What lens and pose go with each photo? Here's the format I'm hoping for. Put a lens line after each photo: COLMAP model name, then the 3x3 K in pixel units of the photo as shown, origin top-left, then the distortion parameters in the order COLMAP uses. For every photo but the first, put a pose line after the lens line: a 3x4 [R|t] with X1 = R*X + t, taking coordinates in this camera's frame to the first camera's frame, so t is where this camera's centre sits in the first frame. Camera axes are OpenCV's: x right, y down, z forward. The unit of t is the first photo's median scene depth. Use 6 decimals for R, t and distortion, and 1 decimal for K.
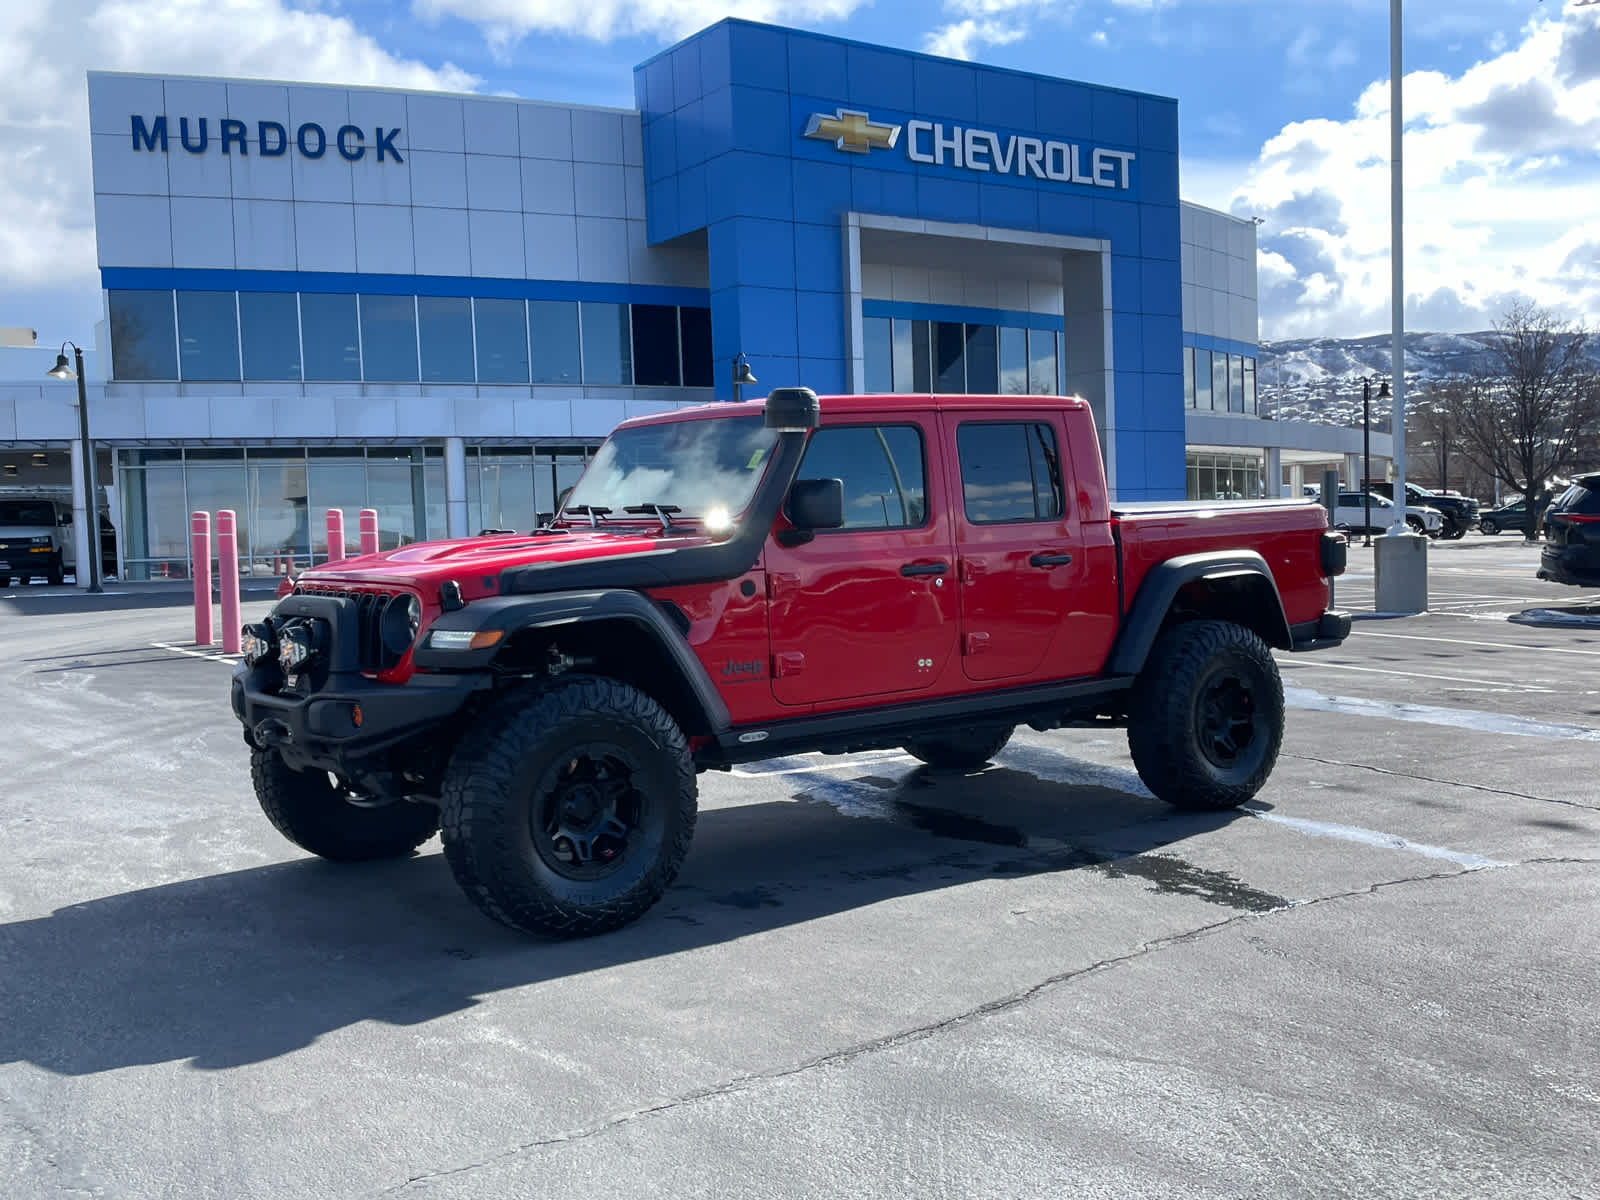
lens RADIAL K [[1641.7, 0, 825.0], [0, 1641.7, 602.9], [0, 0, 1]] dist [0.108628, -0.166300]
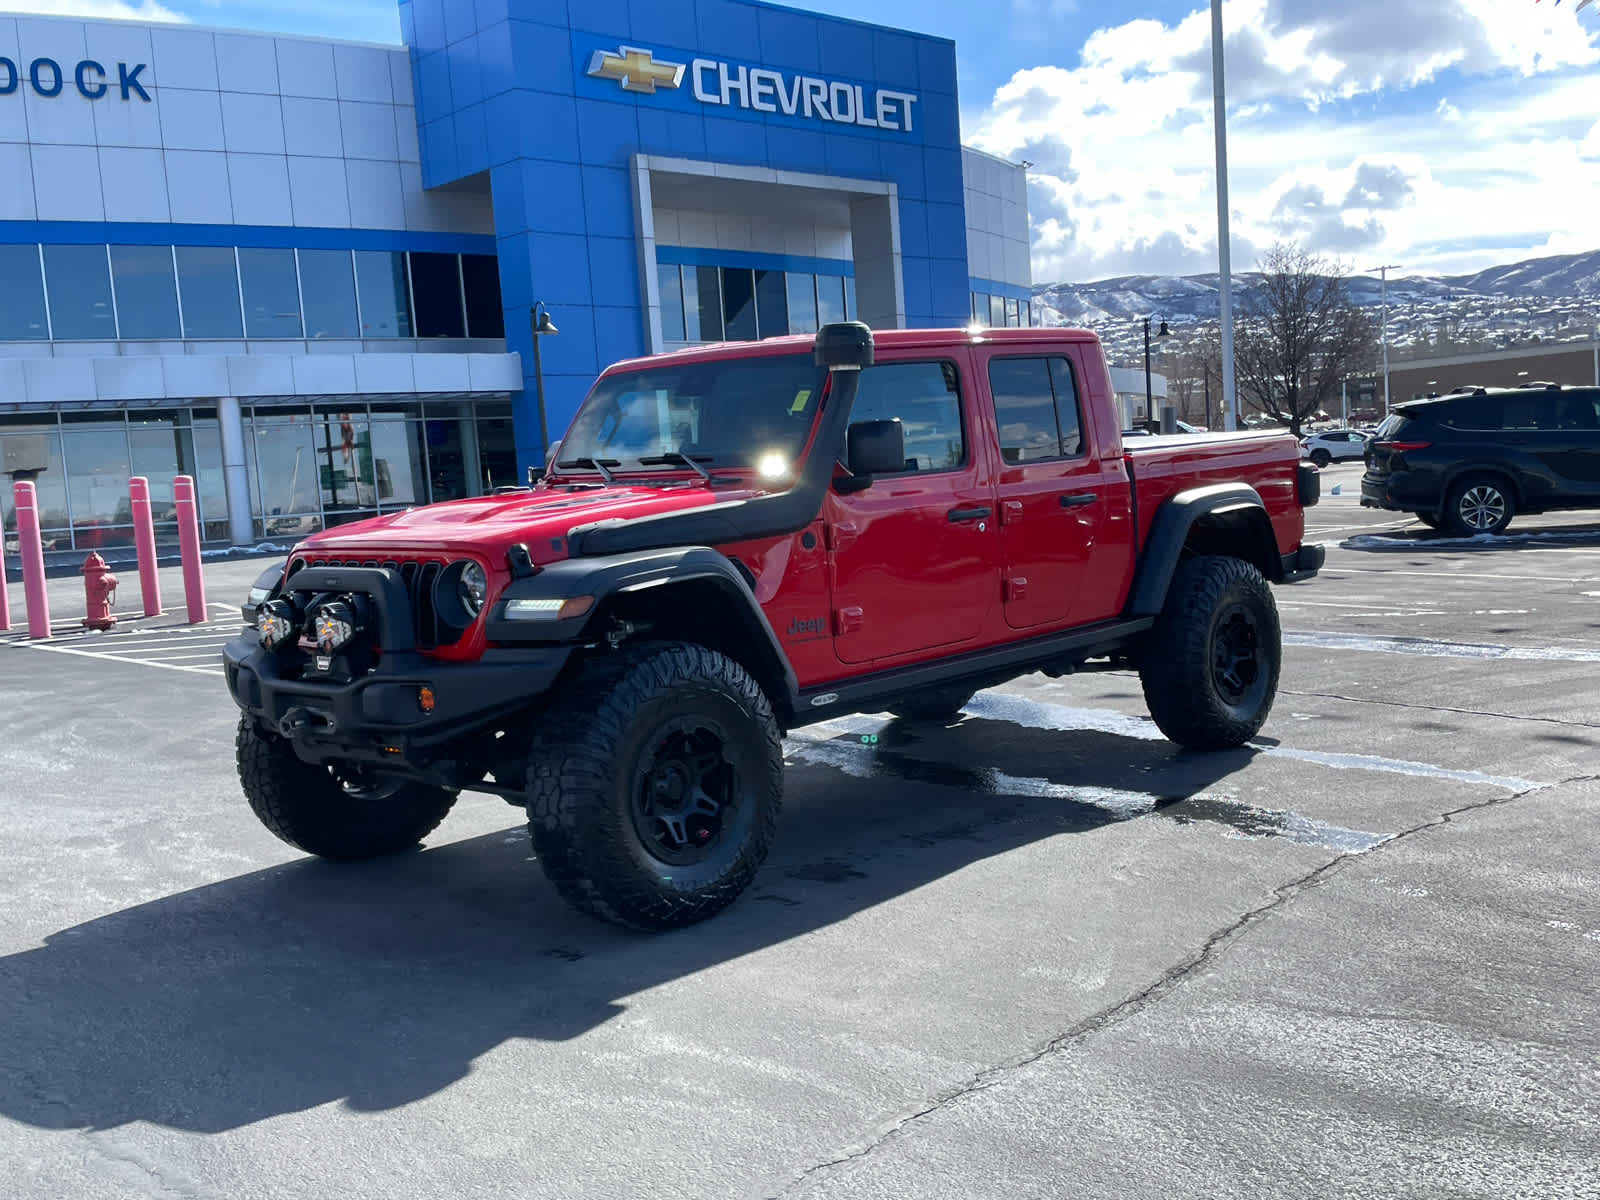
lens RADIAL K [[1642.5, 0, 827.6], [0, 1642.5, 615.7], [0, 0, 1]] dist [0.093939, -0.125767]
pose [[0.988005, -0.045841, 0.147458, -0.138739], [0.040354, 0.998385, 0.039992, -0.002507], [-0.149053, -0.033562, 0.988259, 0.062754]]
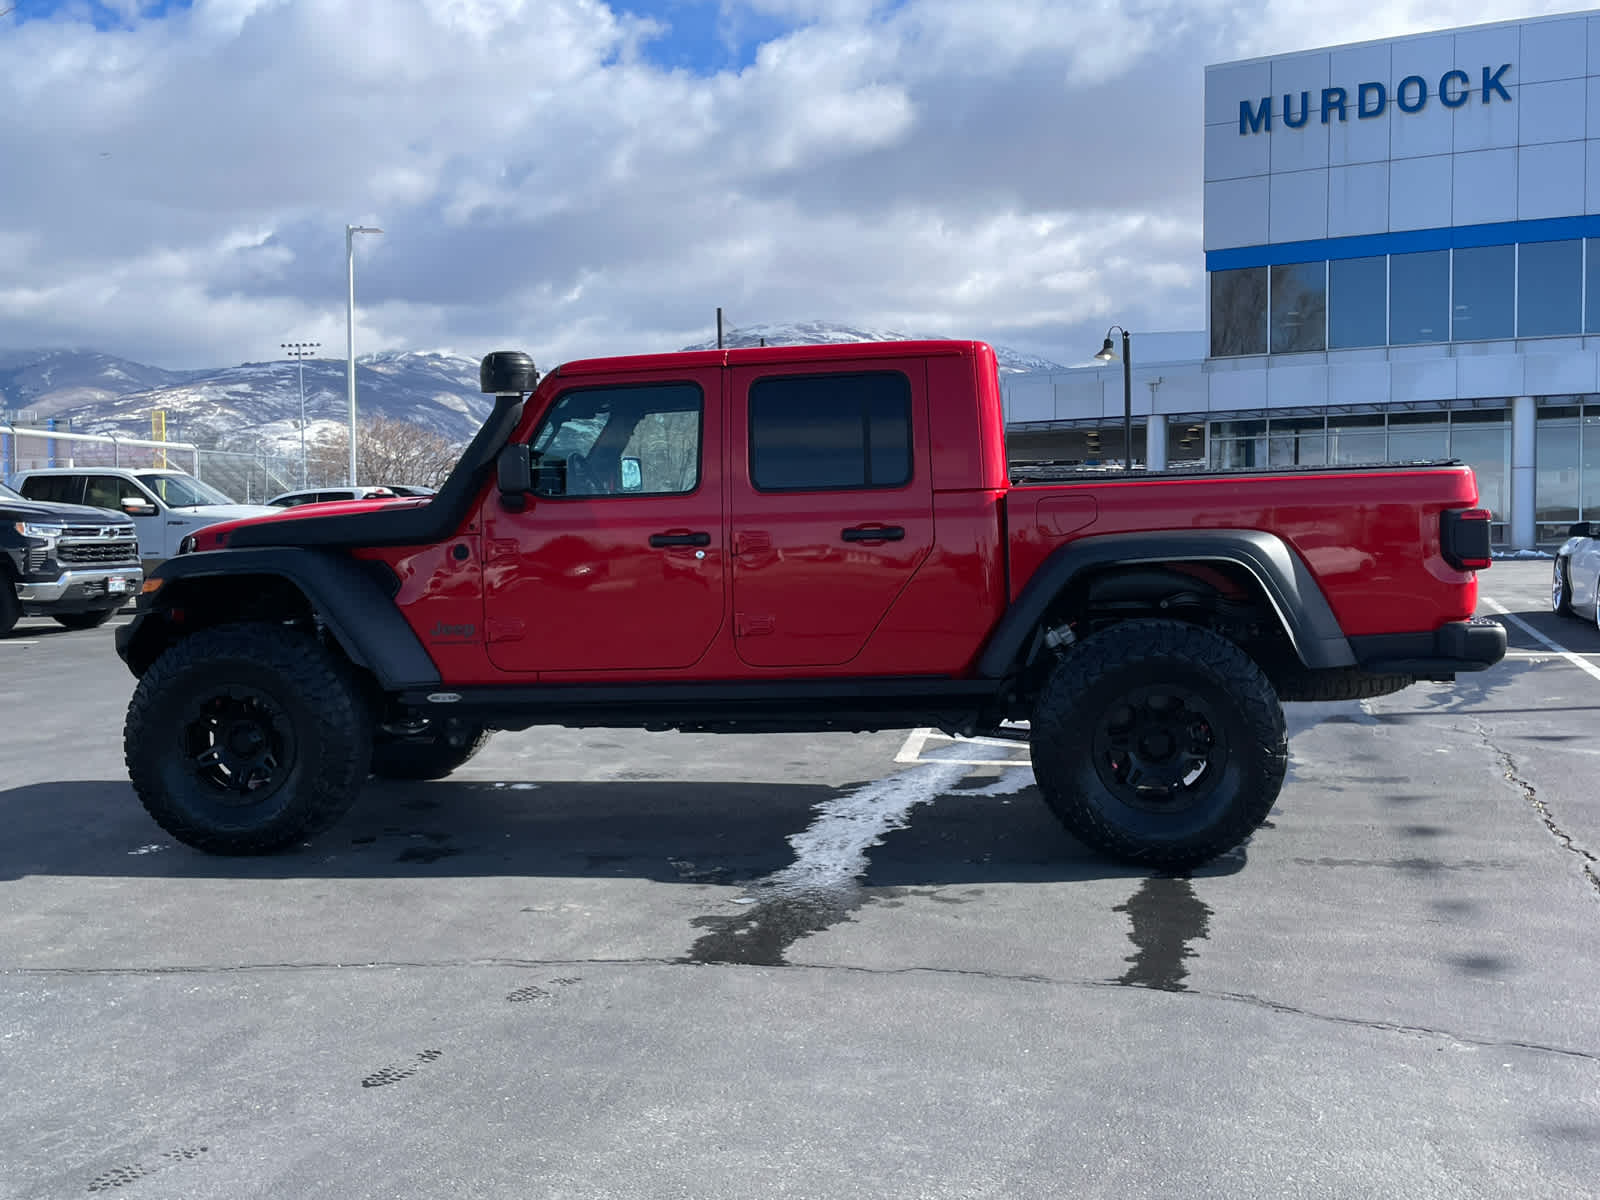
lens RADIAL K [[1641.7, 0, 825.0], [0, 1641.7, 602.9], [0, 0, 1]] dist [0.108628, -0.166300]
pose [[0.703064, 0.050809, -0.709309, 0.661213], [-0.037827, 0.998704, 0.034044, -0.016448], [0.710119, 0.002896, 0.704075, 0.348696]]
